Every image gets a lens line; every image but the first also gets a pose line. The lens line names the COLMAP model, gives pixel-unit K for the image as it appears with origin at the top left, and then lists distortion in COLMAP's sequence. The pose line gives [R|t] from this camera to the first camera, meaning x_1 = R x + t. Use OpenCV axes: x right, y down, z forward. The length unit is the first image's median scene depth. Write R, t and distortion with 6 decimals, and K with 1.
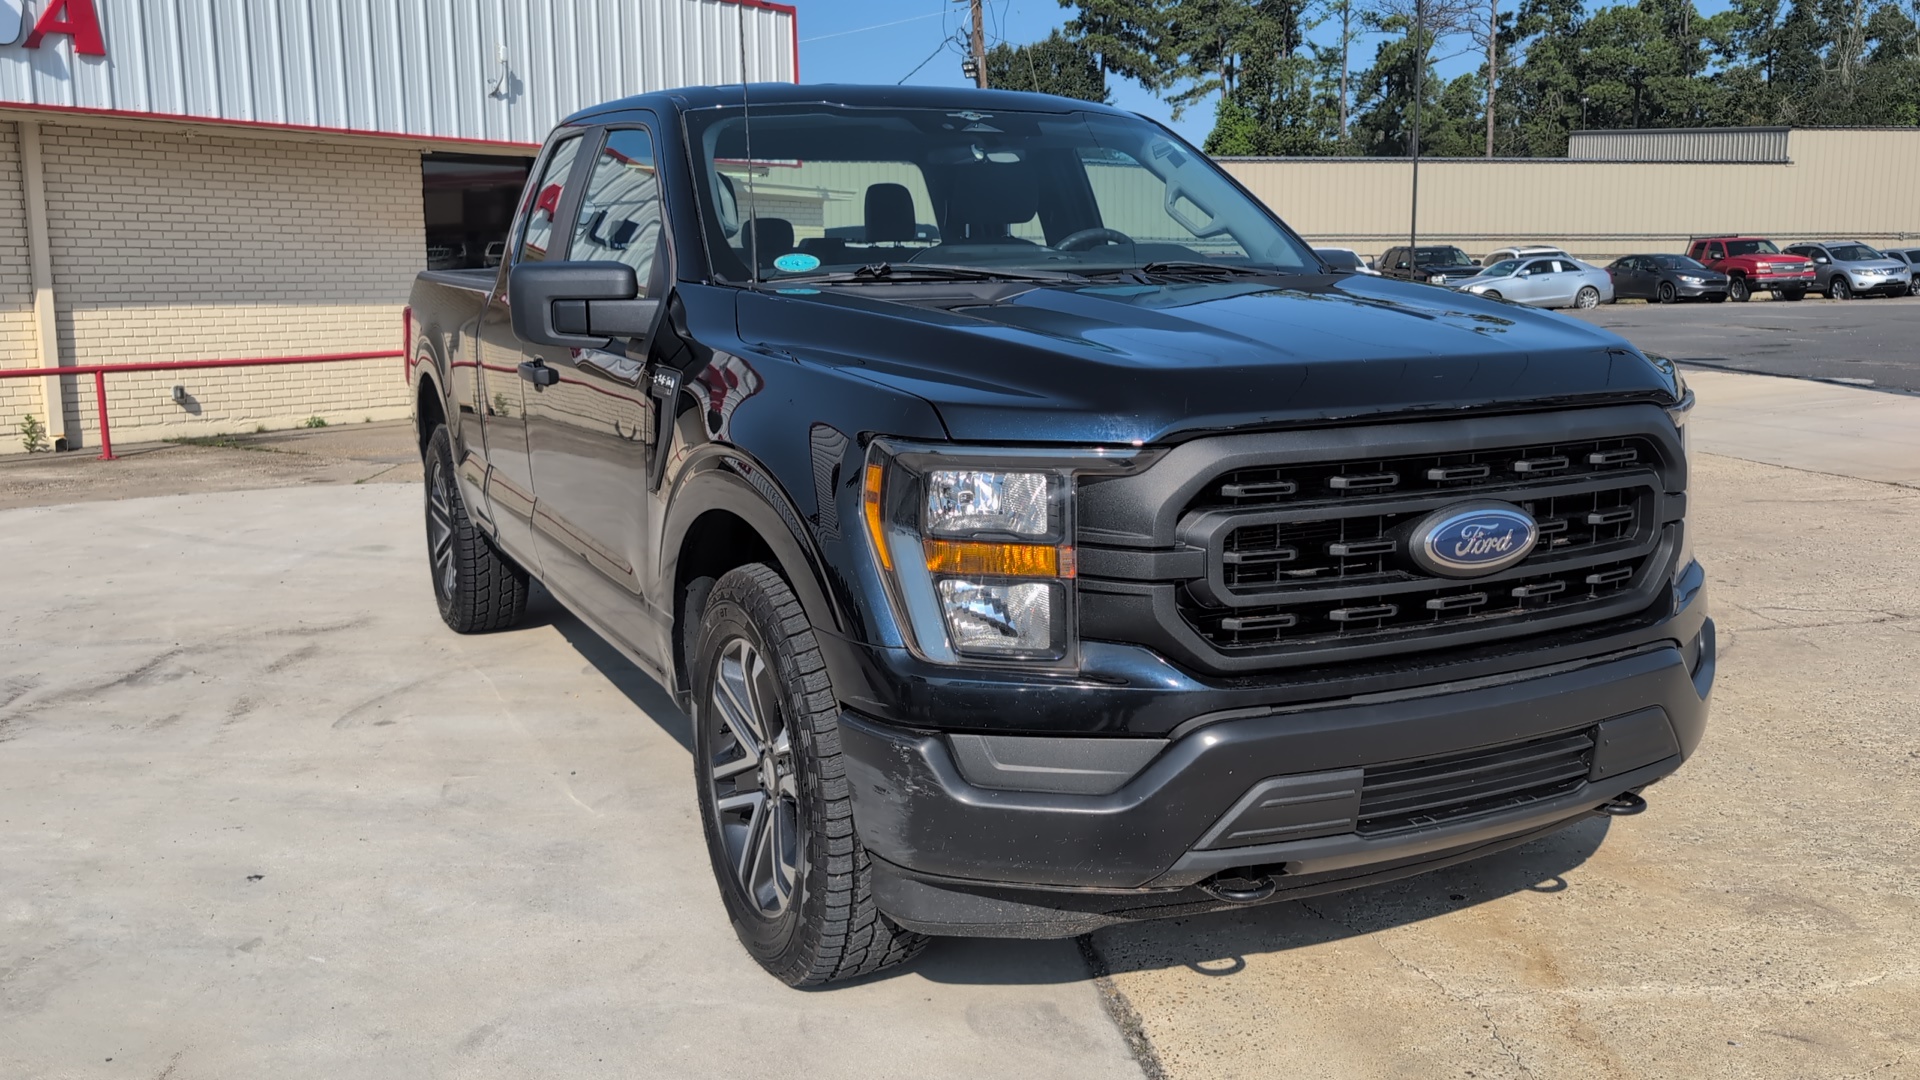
lens RADIAL K [[1612.3, 0, 977.1], [0, 1612.3, 540.9], [0, 0, 1]] dist [0.018815, -0.046474]
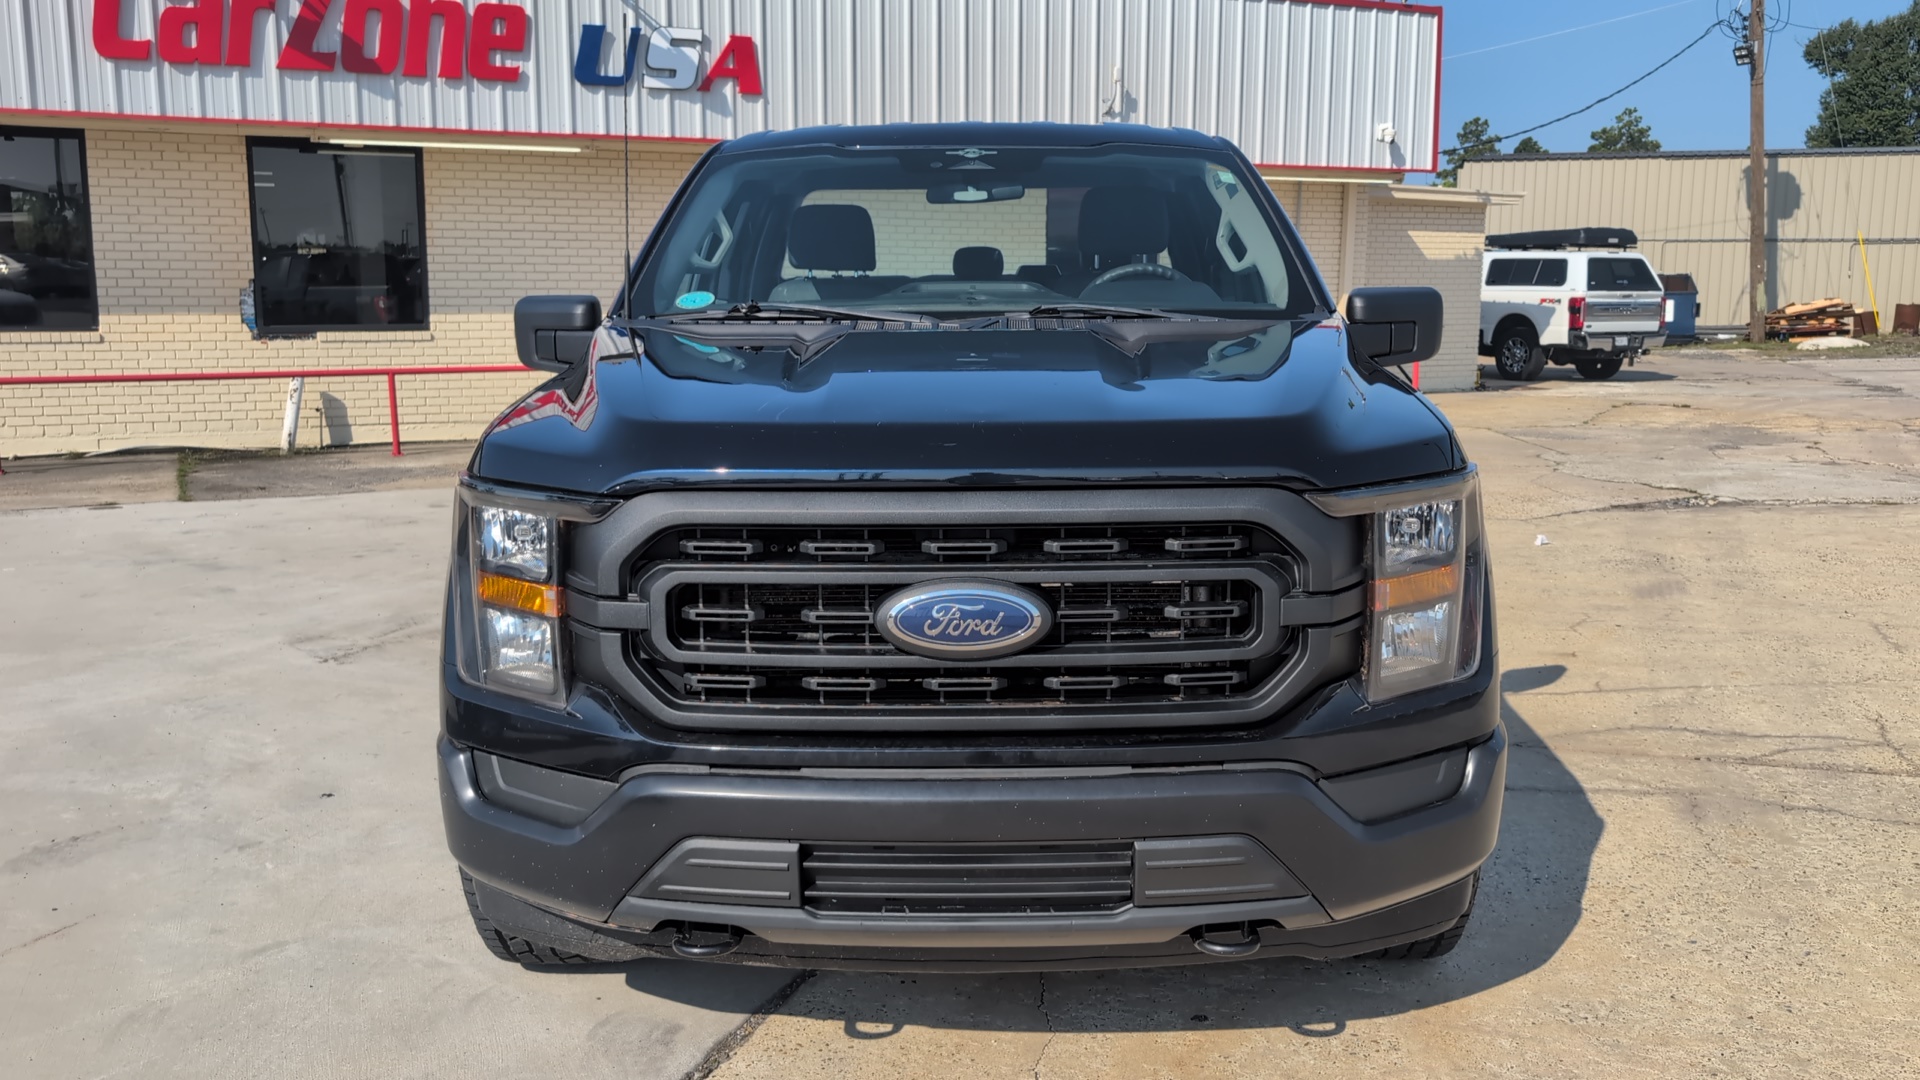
lens RADIAL K [[1612.3, 0, 971.9], [0, 1612.3, 534.7], [0, 0, 1]] dist [0.018815, -0.046474]
pose [[0.887633, 0.079176, -0.453694, 0.567536], [-0.081439, 0.996572, 0.014586, -0.049477], [0.453293, 0.024002, 0.891038, 0.136050]]
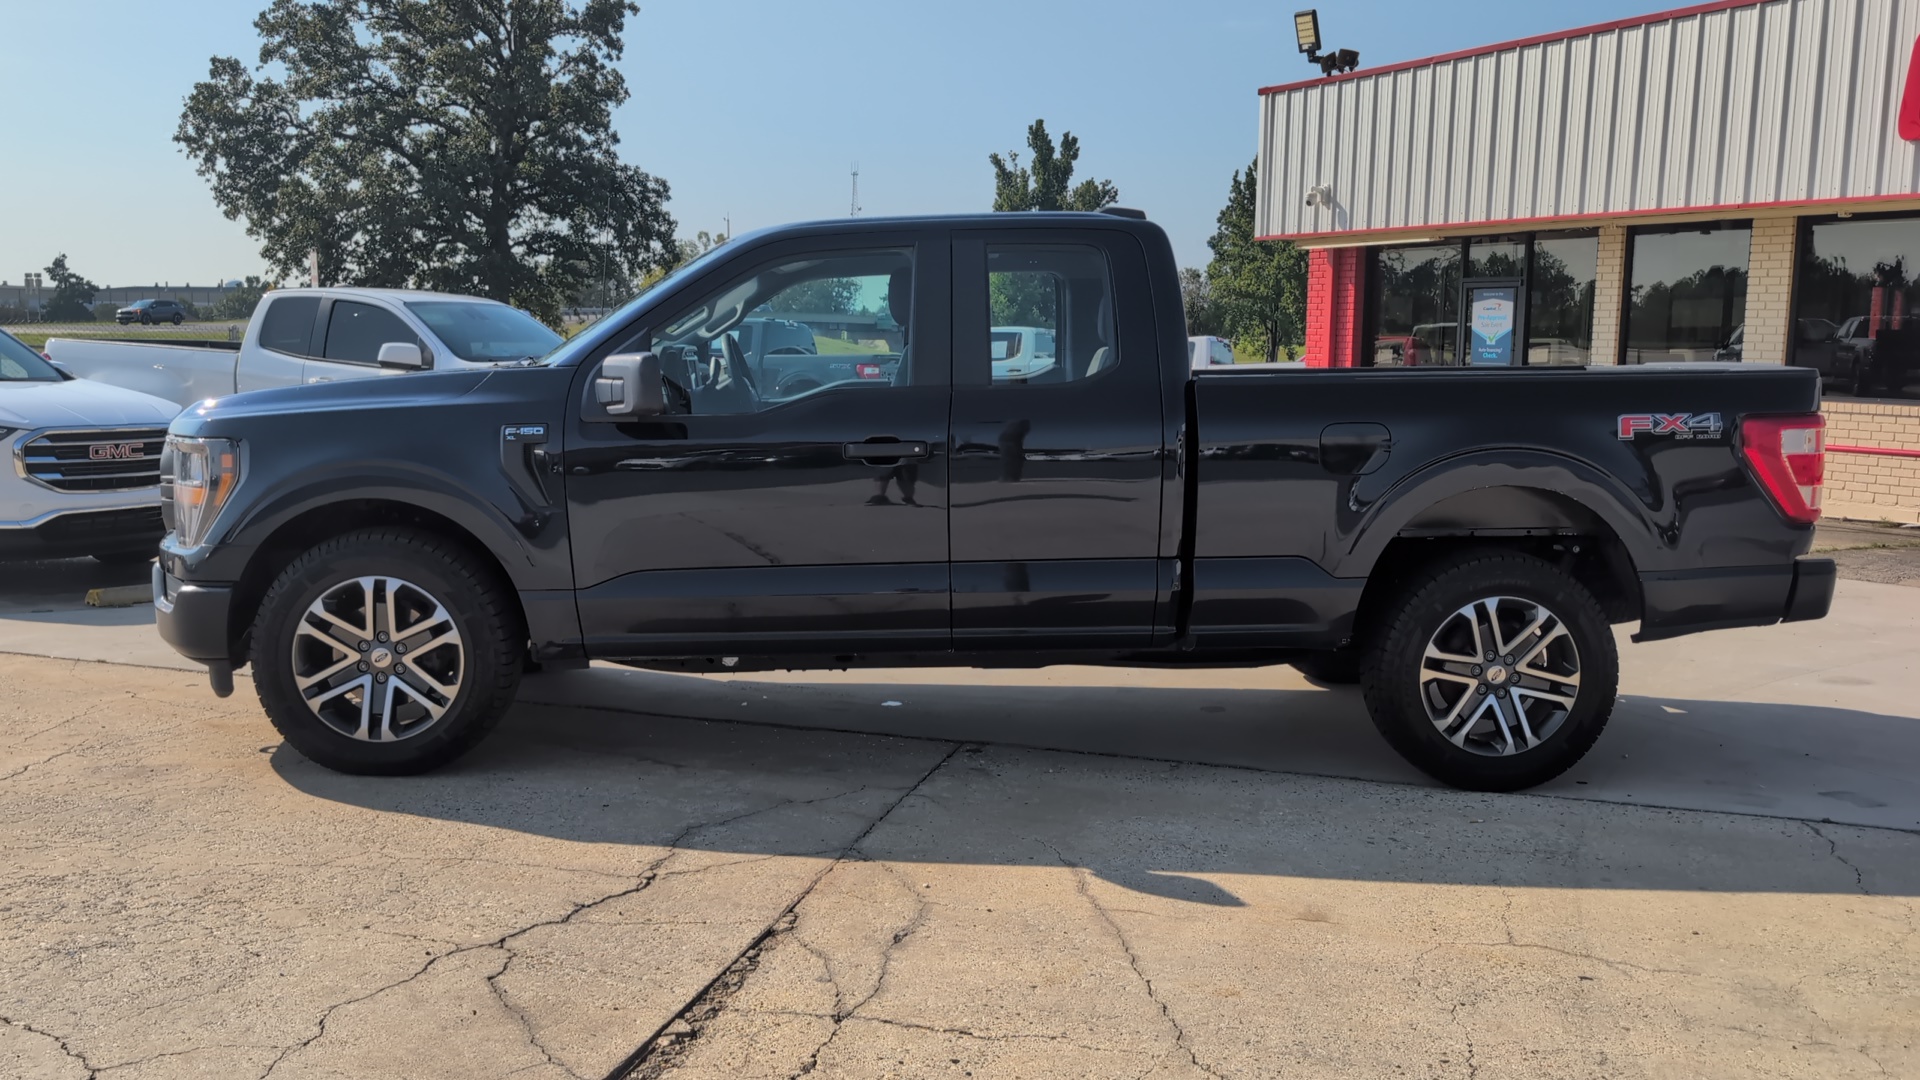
lens RADIAL K [[1612.3, 0, 965.2], [0, 1612.3, 537.1], [0, 0, 1]] dist [0.018815, -0.046474]
pose [[-0.406428, 0.113195, -0.906644, 1.510999], [-0.157496, 0.968764, 0.191552, -0.406488], [0.900006, 0.220644, -0.375905, 2.193414]]
